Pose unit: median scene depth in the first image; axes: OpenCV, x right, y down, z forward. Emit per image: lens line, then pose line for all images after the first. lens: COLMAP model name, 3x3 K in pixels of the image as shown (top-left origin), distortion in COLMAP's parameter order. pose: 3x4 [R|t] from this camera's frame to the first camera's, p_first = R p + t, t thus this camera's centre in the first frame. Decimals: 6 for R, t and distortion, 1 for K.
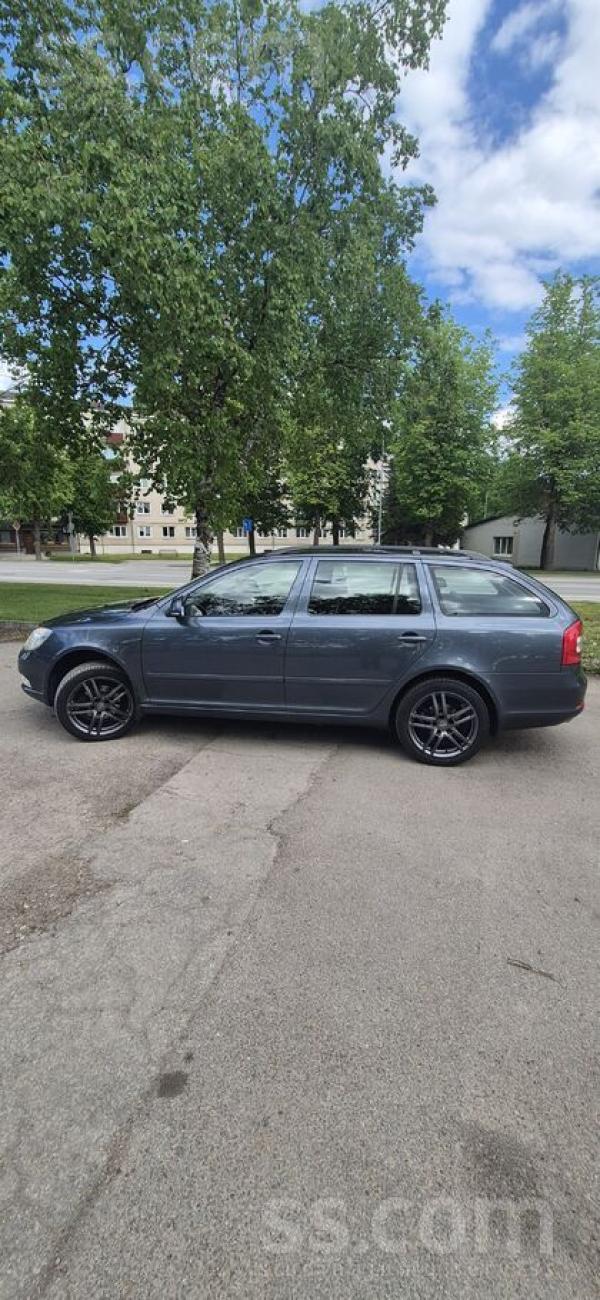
lens RADIAL K [[528.0, 0, 313.9], [0, 528.0, 650.1], [0, 0, 1]] dist [0.000434, 0.000011]
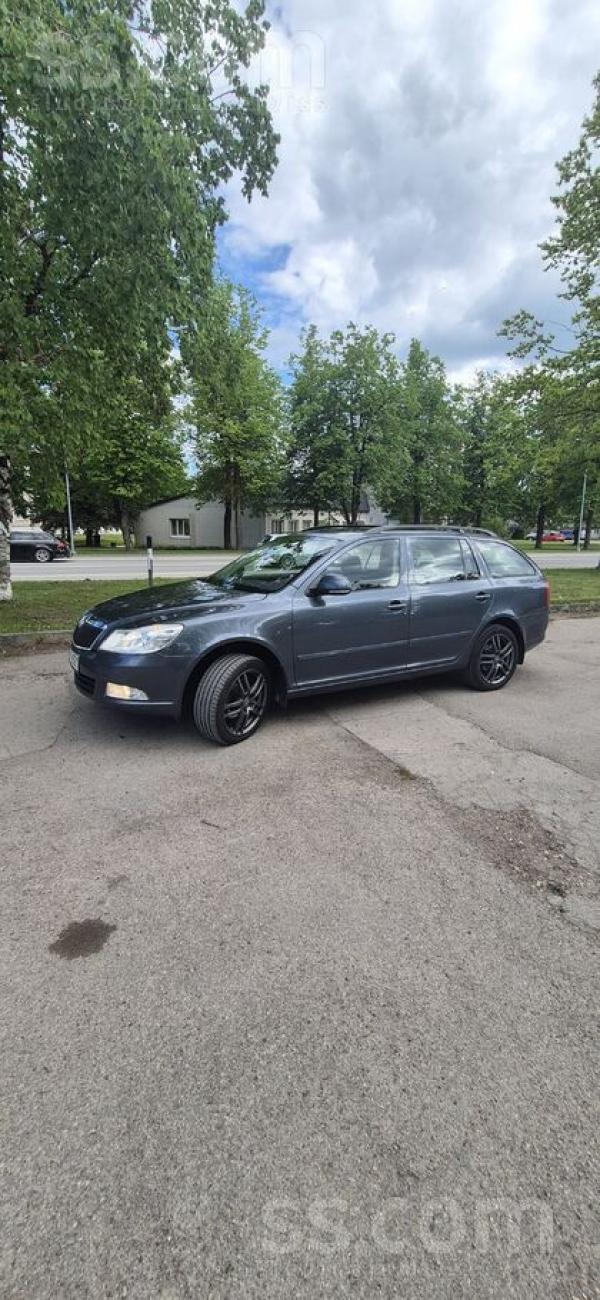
lens RADIAL K [[528.0, 0, 313.9], [0, 528.0, 650.1], [0, 0, 1]] dist [0.000434, 0.000011]
pose [[0.766315, -0.141612, 0.626663, -0.181292], [0.121177, 0.989757, 0.075482, -0.007632], [-0.630933, 0.018094, 0.775626, 0.046162]]
